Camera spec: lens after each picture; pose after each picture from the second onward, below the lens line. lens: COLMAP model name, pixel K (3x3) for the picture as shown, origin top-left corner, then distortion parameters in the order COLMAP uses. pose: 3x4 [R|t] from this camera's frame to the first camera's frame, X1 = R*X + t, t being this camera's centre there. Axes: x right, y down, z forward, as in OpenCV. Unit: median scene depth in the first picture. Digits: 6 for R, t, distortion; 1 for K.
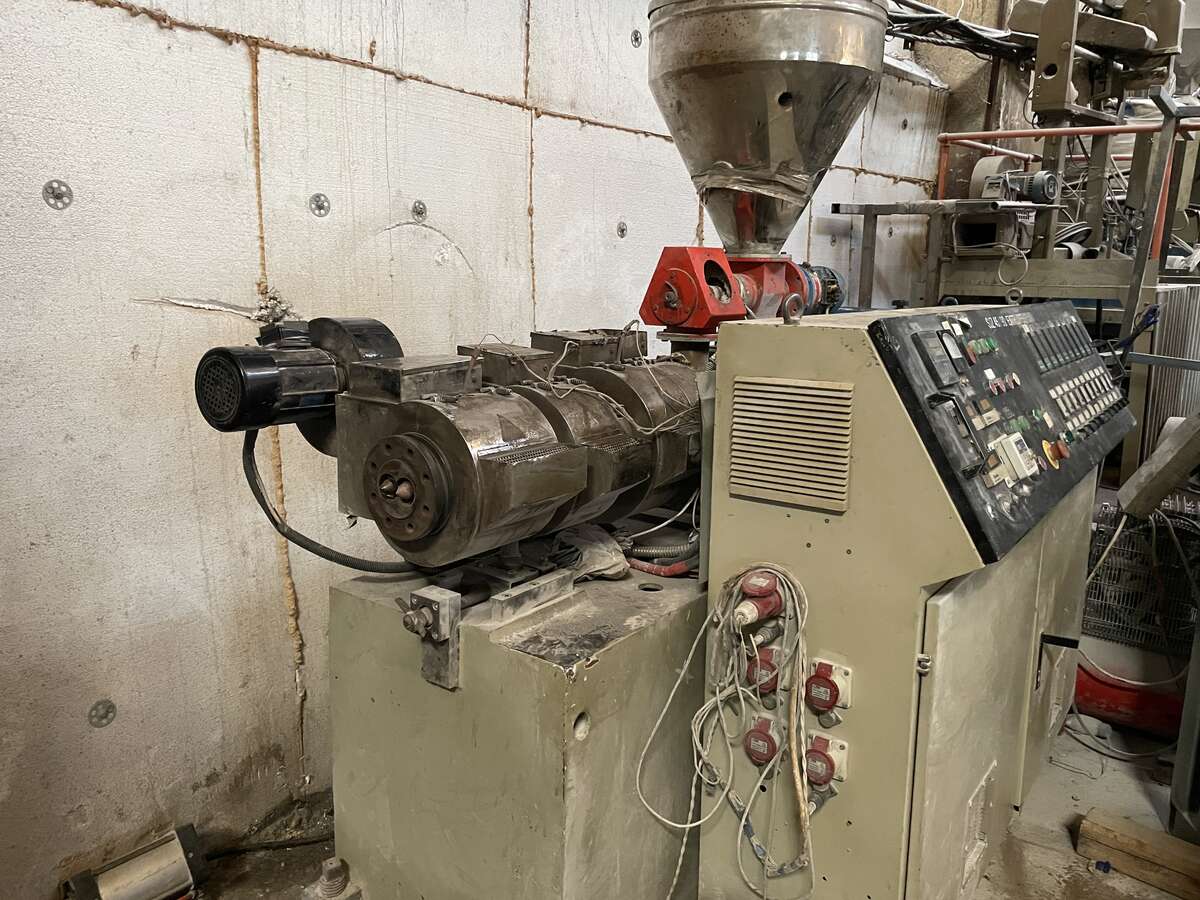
lens RADIAL K [[902.6, 0, 611.3], [0, 902.6, 454.7], [0, 0, 1]] dist [0.062074, -0.076393]
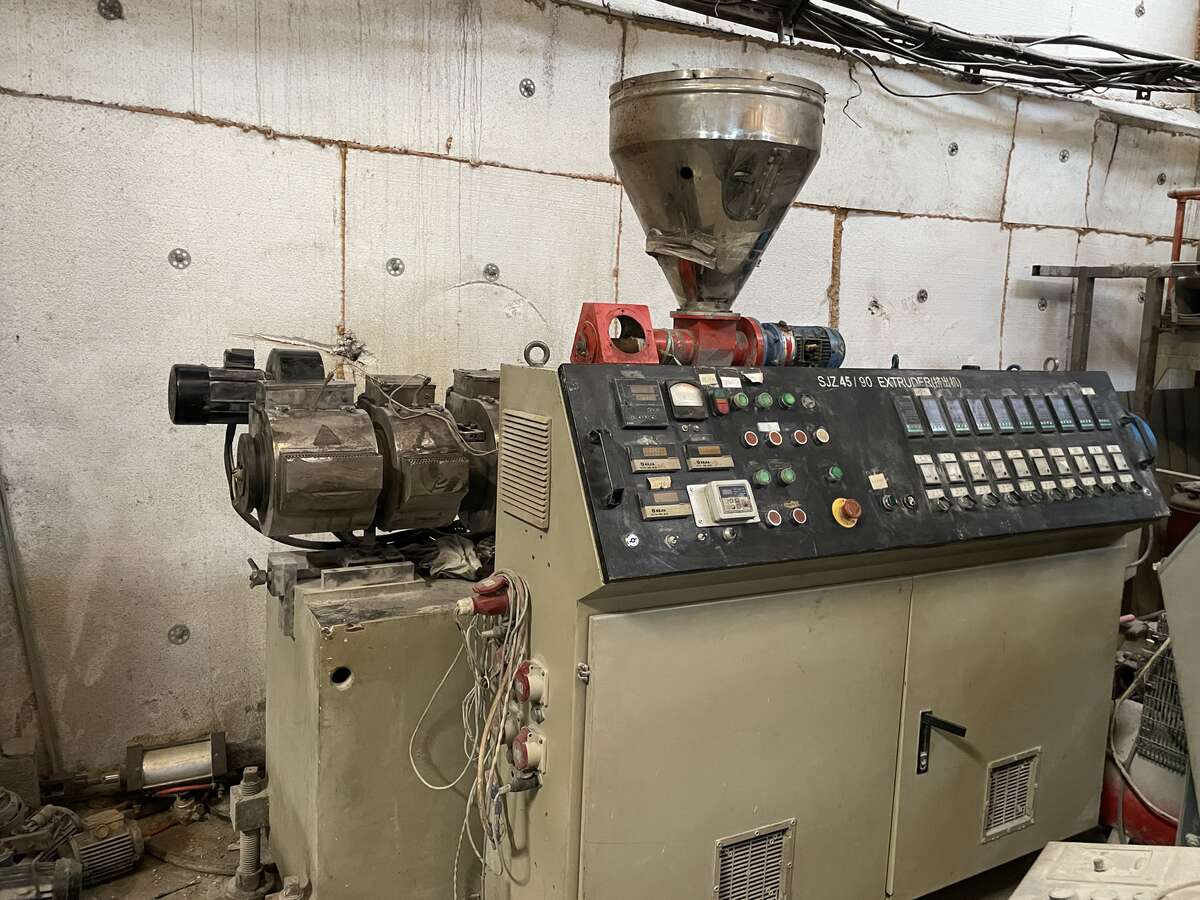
lens RADIAL K [[902.6, 0, 611.4], [0, 902.6, 452.7], [0, 0, 1]] dist [0.062074, -0.076393]
pose [[0.915044, 0.082407, -0.394846, 0.505003], [-0.108781, 0.993054, -0.044842, 0.005315], [0.388408, 0.083984, 0.917652, -0.015790]]
